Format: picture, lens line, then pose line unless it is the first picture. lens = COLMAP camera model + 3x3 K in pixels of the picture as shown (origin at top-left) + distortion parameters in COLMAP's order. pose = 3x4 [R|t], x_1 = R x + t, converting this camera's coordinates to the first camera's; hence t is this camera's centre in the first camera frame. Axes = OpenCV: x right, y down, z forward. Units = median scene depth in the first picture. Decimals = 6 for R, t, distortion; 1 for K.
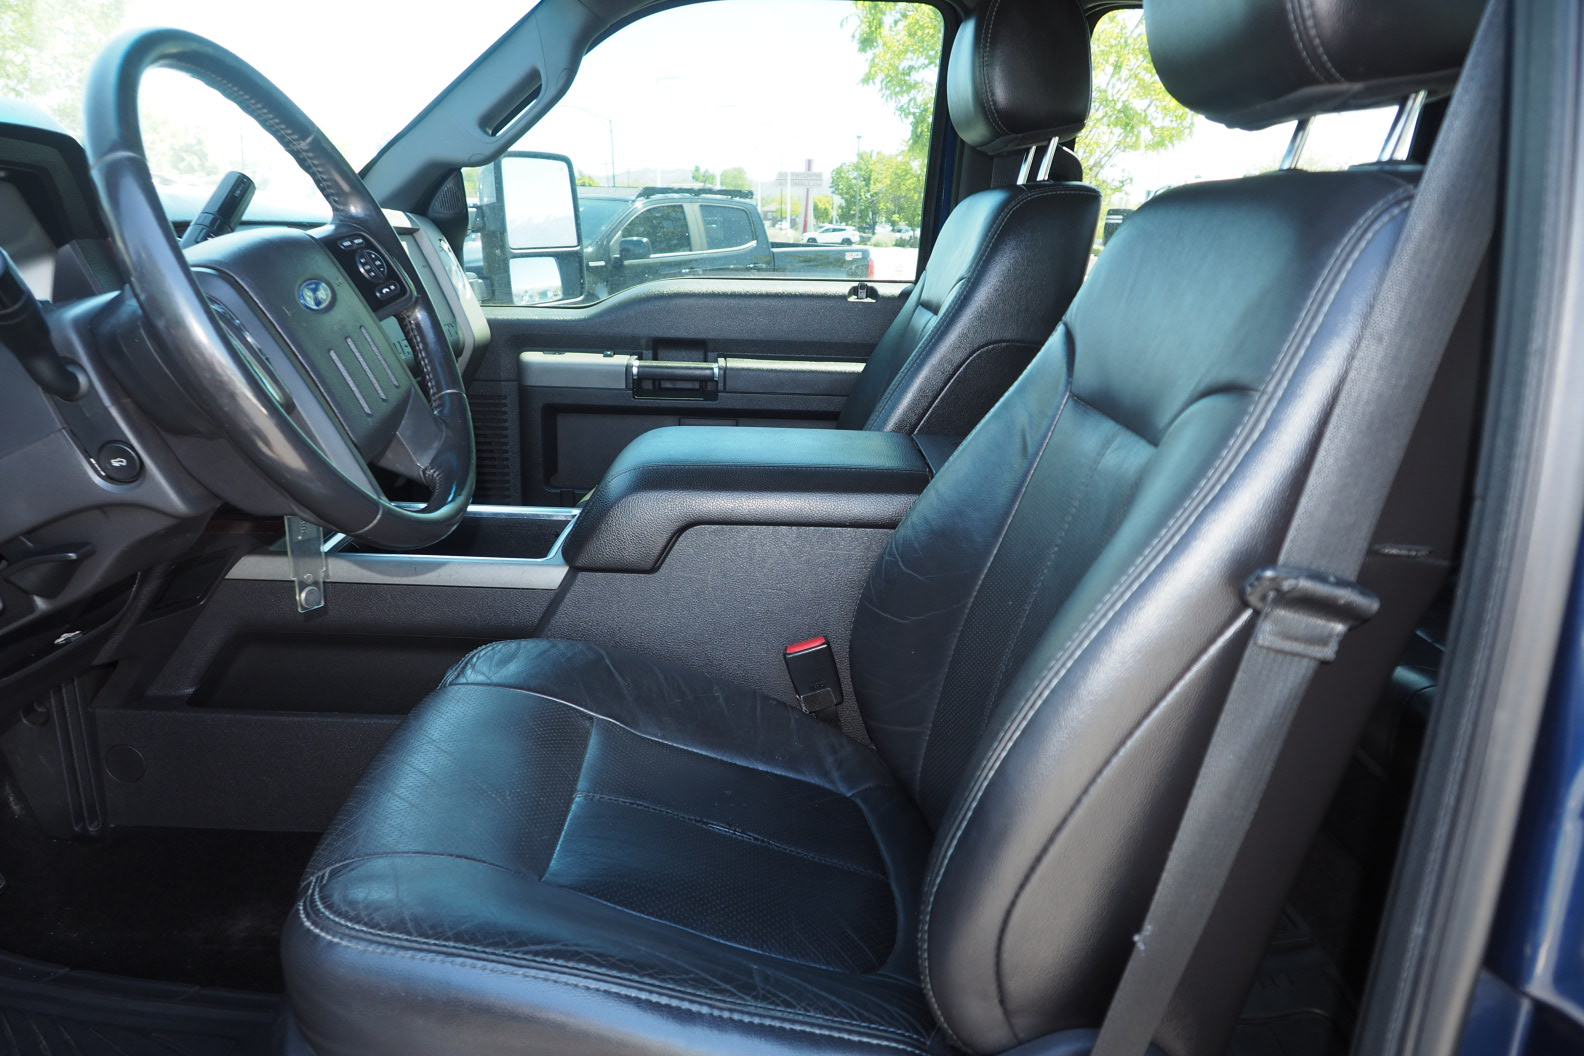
lens RADIAL K [[1133.6, 0, 802.7], [0, 1133.6, 525.5], [0, 0, 1]] dist [-0.030461, 0.009980]
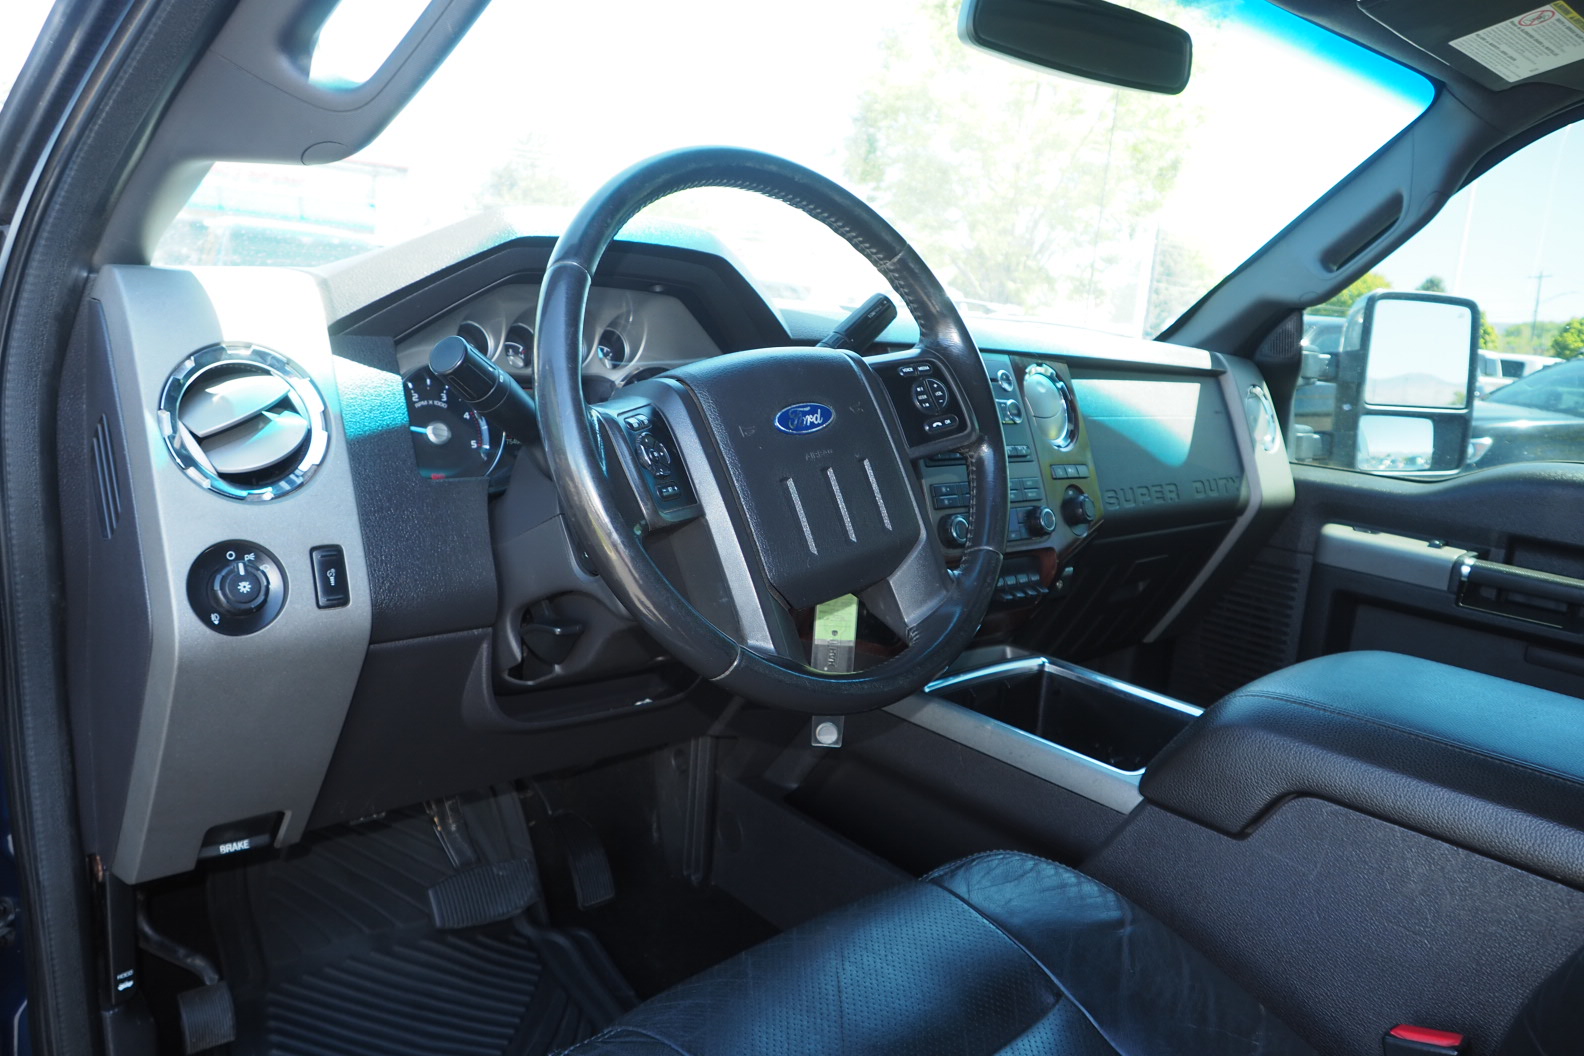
lens RADIAL K [[1133.6, 0, 790.1], [0, 1133.6, 529.5], [0, 0, 1]] dist [-0.030461, 0.009980]
pose [[0.660686, 0.165579, -0.732173, 0.102077], [-0.251137, 0.967921, -0.007724, -0.042565], [0.707407, 0.188978, 0.681075, 0.150357]]
